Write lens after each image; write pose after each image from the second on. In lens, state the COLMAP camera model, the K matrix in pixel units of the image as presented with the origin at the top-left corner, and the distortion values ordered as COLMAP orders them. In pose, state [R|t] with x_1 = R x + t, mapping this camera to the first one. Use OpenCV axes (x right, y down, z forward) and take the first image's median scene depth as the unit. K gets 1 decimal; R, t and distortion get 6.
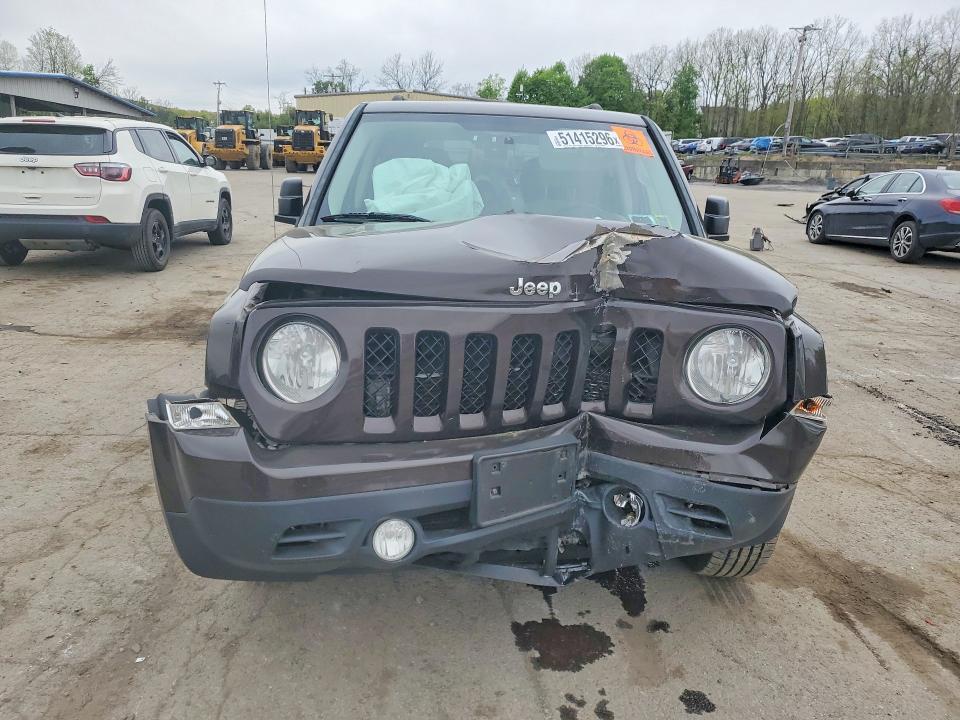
lens RADIAL K [[734.5, 0, 481.6], [0, 734.5, 370.0], [0, 0, 1]] dist [0.020943, -0.001174]
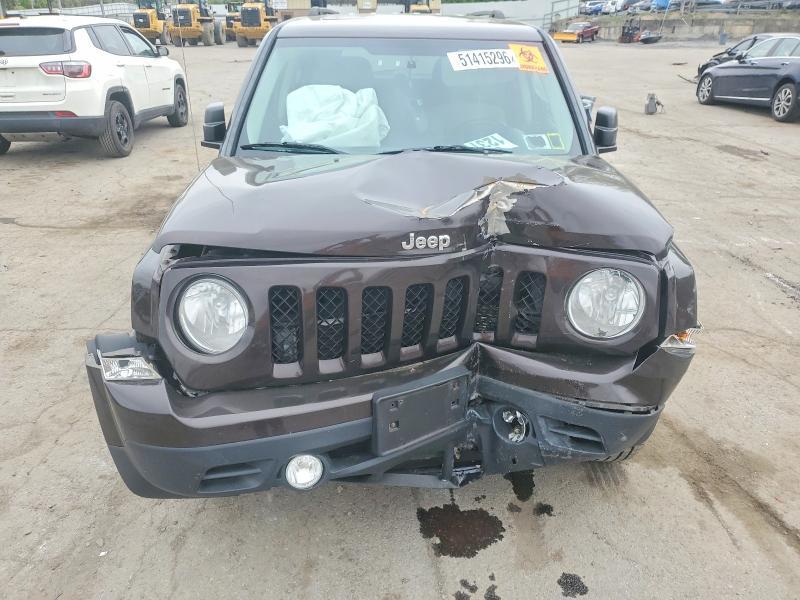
lens RADIAL K [[612.1, 0, 401.3], [0, 612.1, 308.4], [0, 0, 1]] dist [0.020943, -0.001174]
pose [[0.999423, -0.022466, -0.025484, 0.046443], [0.026092, 0.987990, 0.152298, -0.122331], [0.021756, -0.152875, 0.988006, 0.079800]]
